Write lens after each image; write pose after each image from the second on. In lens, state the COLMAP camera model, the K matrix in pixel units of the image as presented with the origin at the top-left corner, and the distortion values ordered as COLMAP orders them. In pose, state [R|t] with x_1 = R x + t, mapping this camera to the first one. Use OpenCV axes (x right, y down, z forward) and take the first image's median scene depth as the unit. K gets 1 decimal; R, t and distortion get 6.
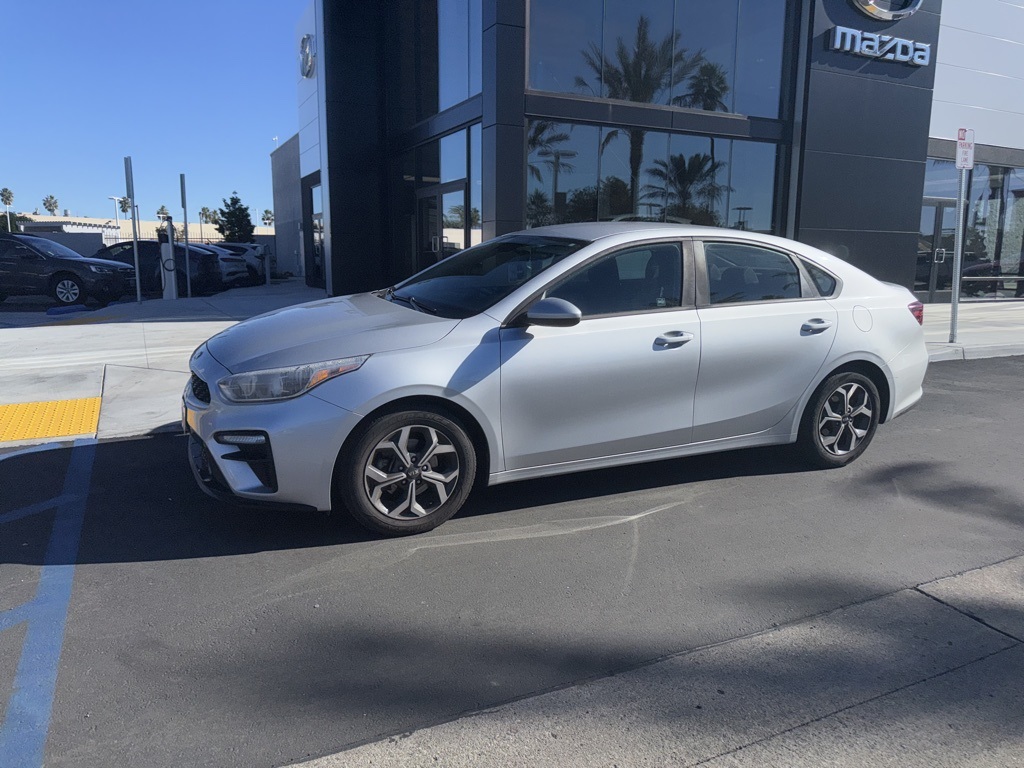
lens RADIAL K [[729.7, 0, 498.7], [0, 729.7, 366.0], [0, 0, 1]] dist [0.039696, -0.052270]
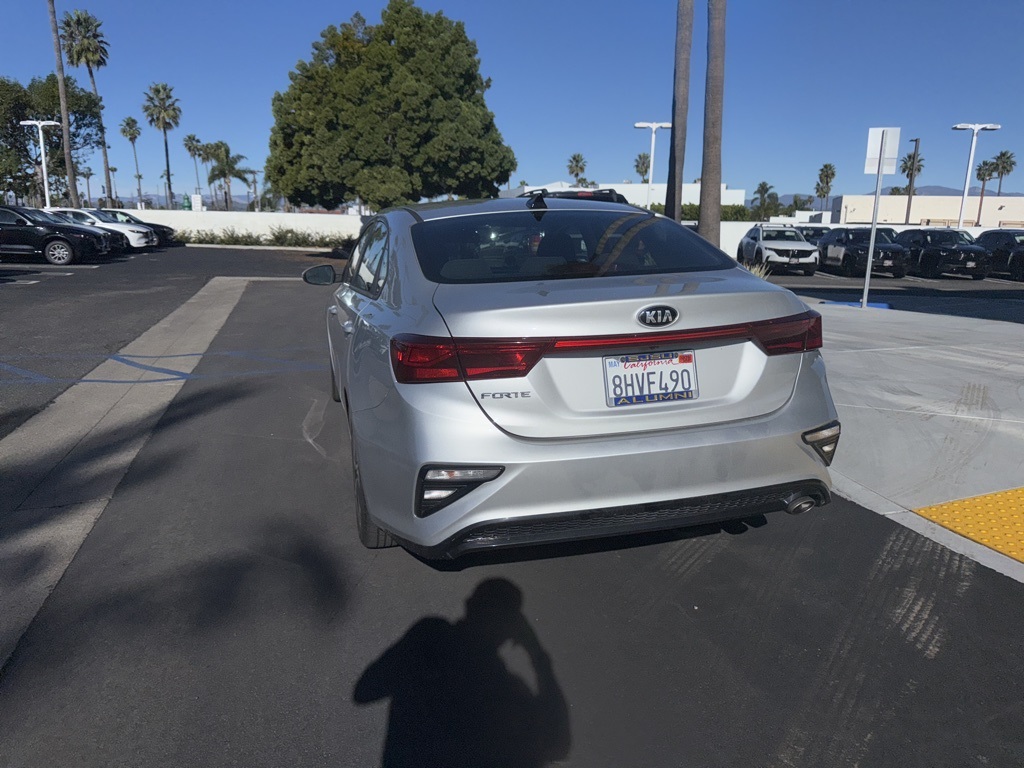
lens RADIAL K [[729.0, 0, 496.1], [0, 729.0, 382.1], [0, 0, 1]] dist [0.042401, -0.054463]
pose [[-0.175484, 0.187629, -0.966437, 1.232811], [-0.165201, 0.962138, 0.216791, -0.203395], [0.970523, 0.197699, -0.137843, 1.347793]]
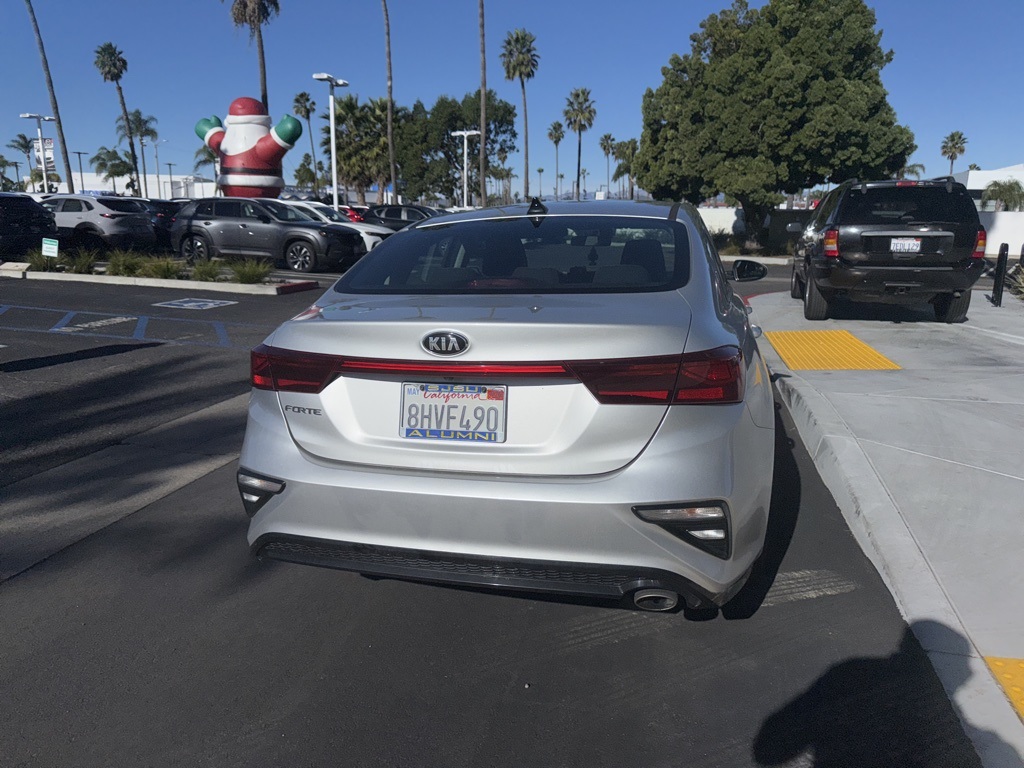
lens RADIAL K [[731.0, 0, 498.2], [0, 731.0, 384.3], [0, 0, 1]] dist [0.025419, -0.030546]
pose [[-0.648198, 0.149796, -0.746592, 1.011155], [-0.136170, 0.941853, 0.307198, -0.280585], [0.749197, 0.300789, -0.590110, 1.703965]]
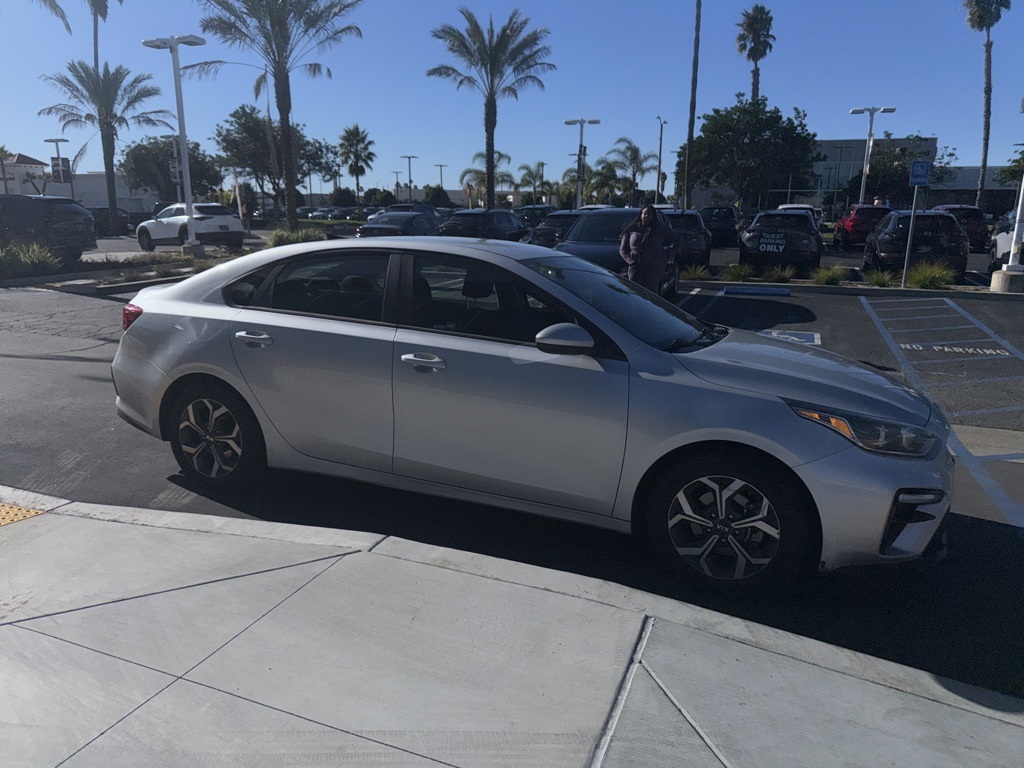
lens RADIAL K [[731.1, 0, 507.5], [0, 731.1, 381.0], [0, 0, 1]] dist [0.018357, -0.023503]
pose [[-0.673447, -0.183279, 0.716155, -0.646742], [0.093880, 0.939730, 0.328778, -0.372553], [-0.733250, 0.288647, -0.615652, 1.809328]]
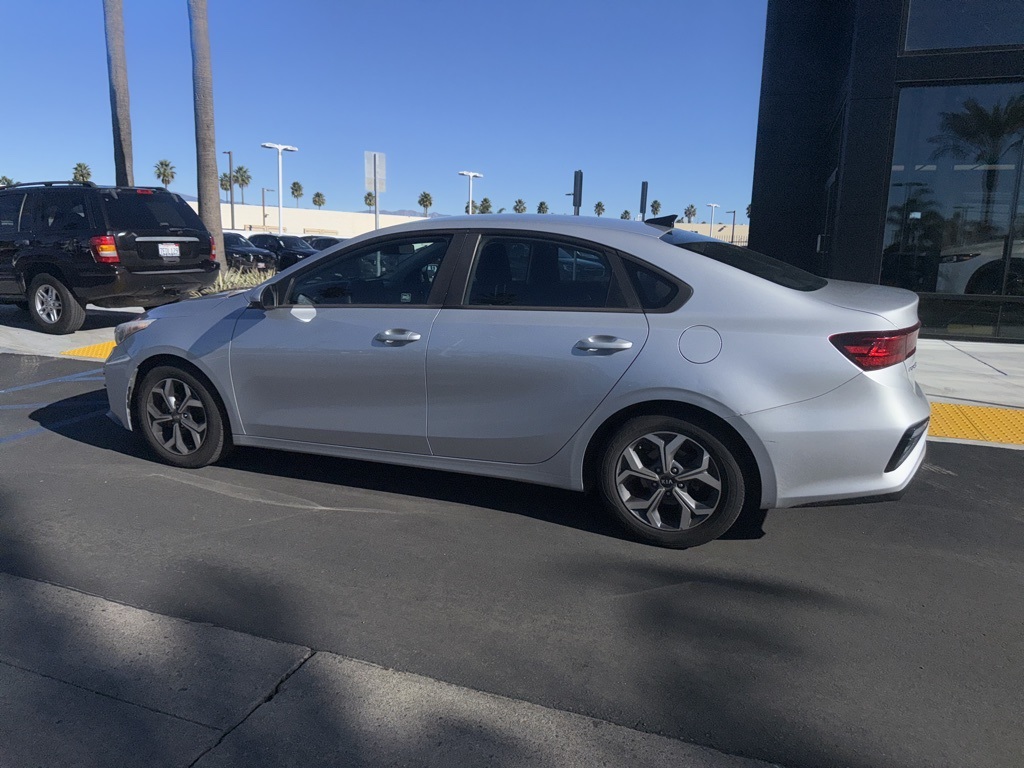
lens RADIAL K [[729.0, 0, 499.8], [0, 729.0, 361.2], [0, 0, 1]] dist [0.042401, -0.054463]
pose [[0.691605, 0.118357, -0.712513, 0.954008], [-0.127063, 0.991035, 0.041289, -0.058555], [0.711012, 0.061979, 0.700443, 0.421594]]
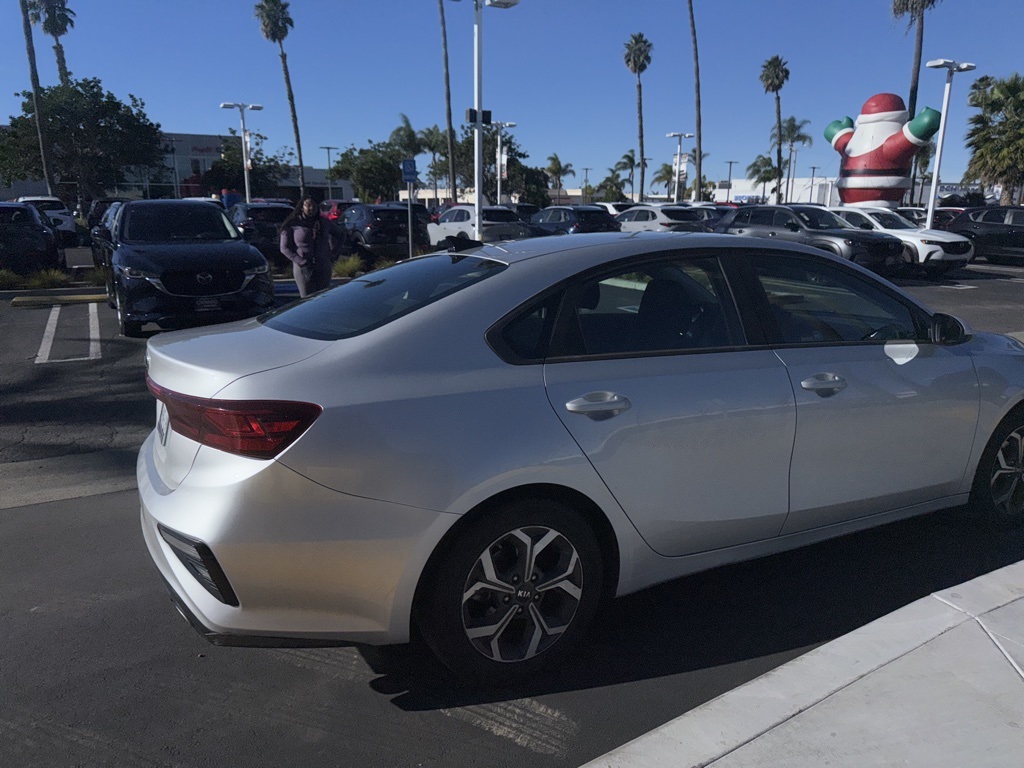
lens RADIAL K [[731.0, 0, 498.8], [0, 731.0, 383.3], [0, 0, 1]] dist [0.025419, -0.030546]
pose [[-0.999049, -0.005468, -0.043254, 0.390556], [-0.021137, 0.928454, 0.370844, -0.373642], [0.038132, 0.371406, -0.927687, 1.986188]]
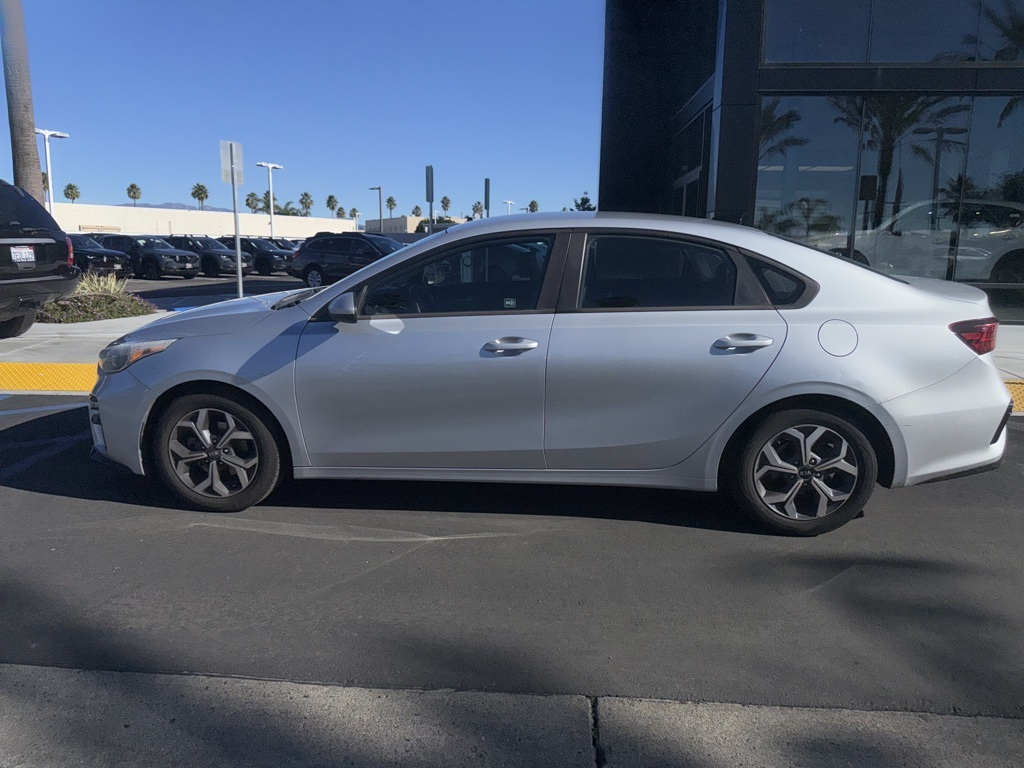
lens RADIAL K [[729.0, 0, 499.2], [0, 729.0, 366.8], [0, 0, 1]] dist [0.042401, -0.054463]
pose [[0.866680, 0.080664, -0.492300, 0.625485], [-0.077977, 0.996616, 0.026019, -0.032040], [0.492733, 0.015838, 0.870036, 0.231173]]
